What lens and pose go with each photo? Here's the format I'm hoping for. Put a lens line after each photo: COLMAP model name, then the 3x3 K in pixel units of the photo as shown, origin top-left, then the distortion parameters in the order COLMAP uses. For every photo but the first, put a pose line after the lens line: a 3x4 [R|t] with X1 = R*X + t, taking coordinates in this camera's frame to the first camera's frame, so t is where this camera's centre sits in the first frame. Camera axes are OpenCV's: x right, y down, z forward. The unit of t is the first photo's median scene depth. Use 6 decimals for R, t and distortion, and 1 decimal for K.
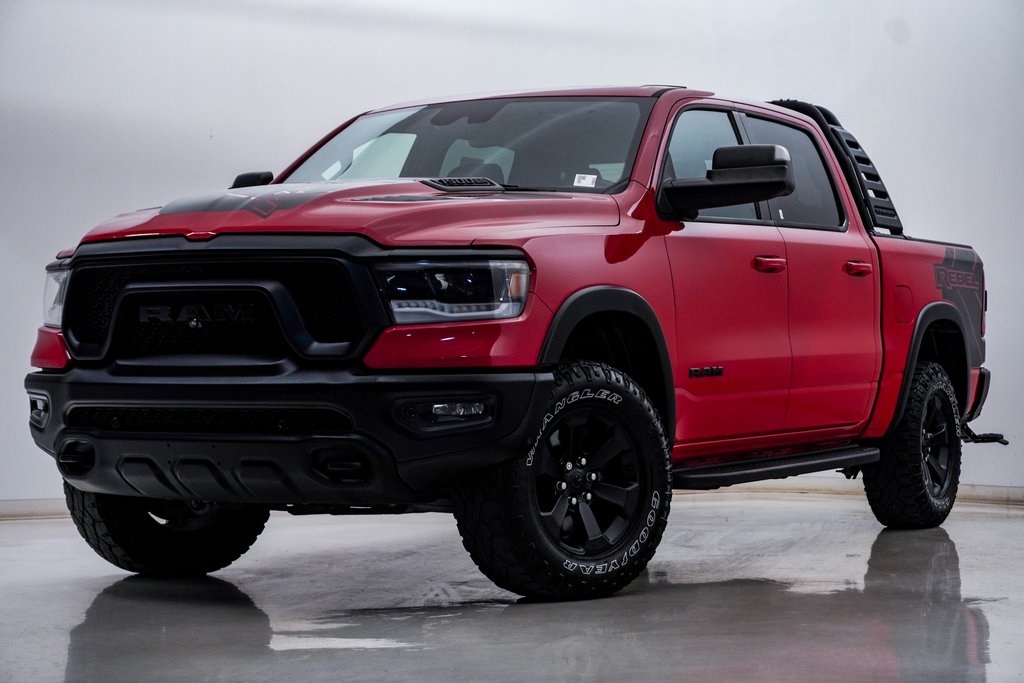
lens RADIAL K [[2173.7, 0, 511.4], [0, 2173.7, 341.2], [0, 0, 1]] dist [0.024931, 0.000000]
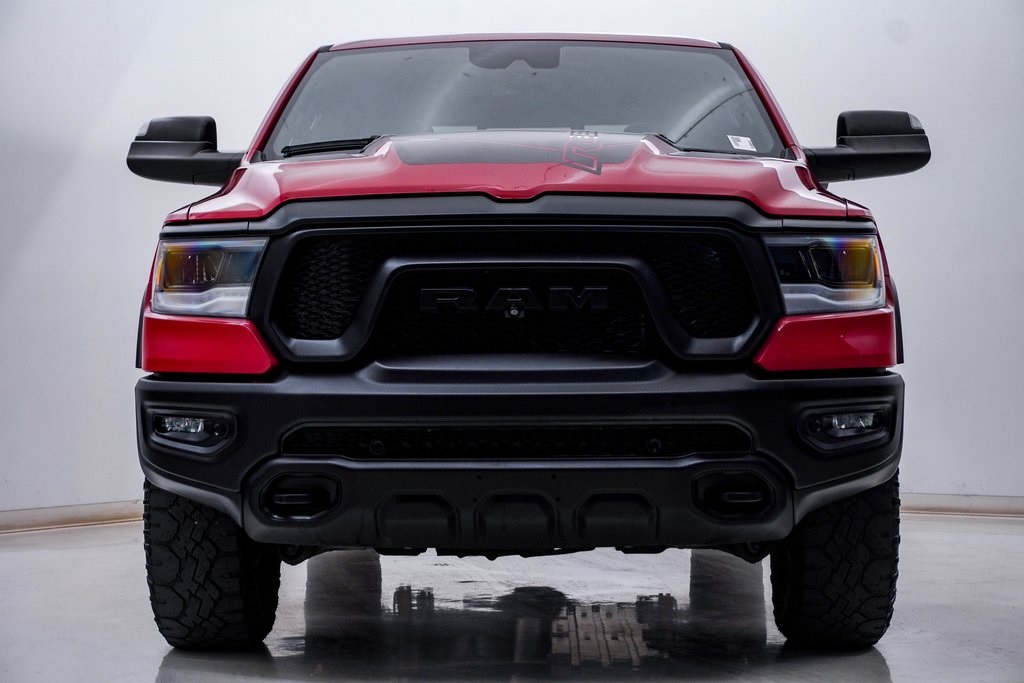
lens RADIAL K [[2173.7, 0, 513.7], [0, 2173.7, 344.3], [0, 0, 1]] dist [0.024931, 0.000000]
pose [[0.886074, -0.002308, 0.463538, -0.467537], [-0.000435, 0.999983, 0.005809, -0.001488], [-0.463544, -0.005349, 0.886058, 0.324085]]
